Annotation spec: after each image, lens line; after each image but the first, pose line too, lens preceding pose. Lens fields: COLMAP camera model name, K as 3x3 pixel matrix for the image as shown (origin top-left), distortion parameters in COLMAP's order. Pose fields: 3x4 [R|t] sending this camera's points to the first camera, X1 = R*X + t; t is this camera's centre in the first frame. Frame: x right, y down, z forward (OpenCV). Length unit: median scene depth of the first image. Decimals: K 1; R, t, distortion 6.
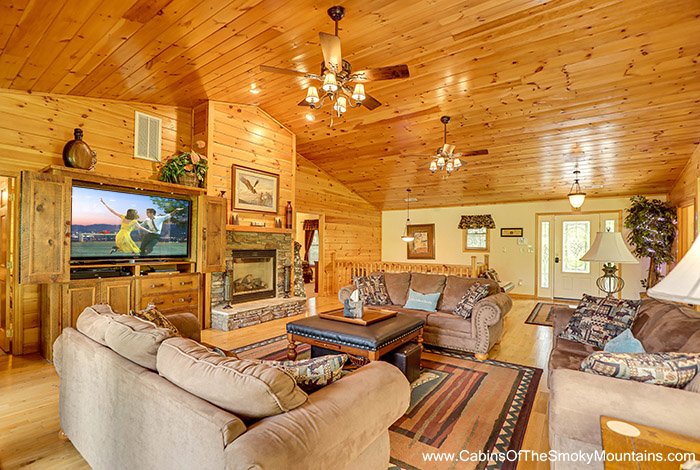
lens RADIAL K [[322.4, 0, 352.3], [0, 322.4, 240.3], [0, 0, 1]] dist [-0.000401, -0.000153]
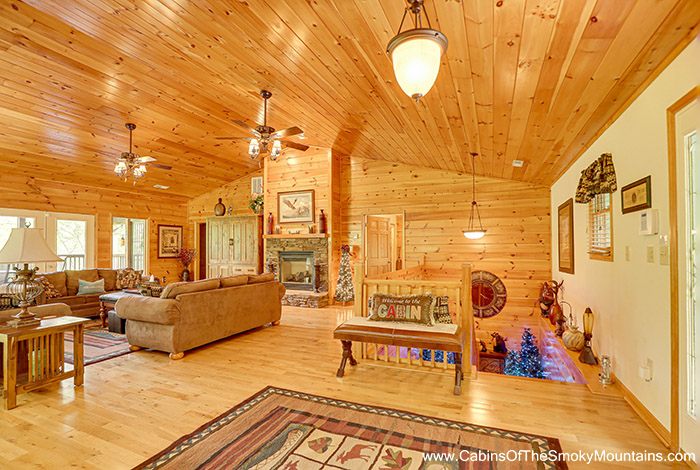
lens RADIAL K [[322.4, 0, 354.0], [0, 322.4, 239.3], [0, 0, 1]] dist [-0.000401, -0.000153]
pose [[0.210196, -0.038099, -0.976917, 1.016059], [0.018834, 0.999213, -0.034917, 0.029900], [0.977478, -0.011060, 0.210748, 0.927905]]
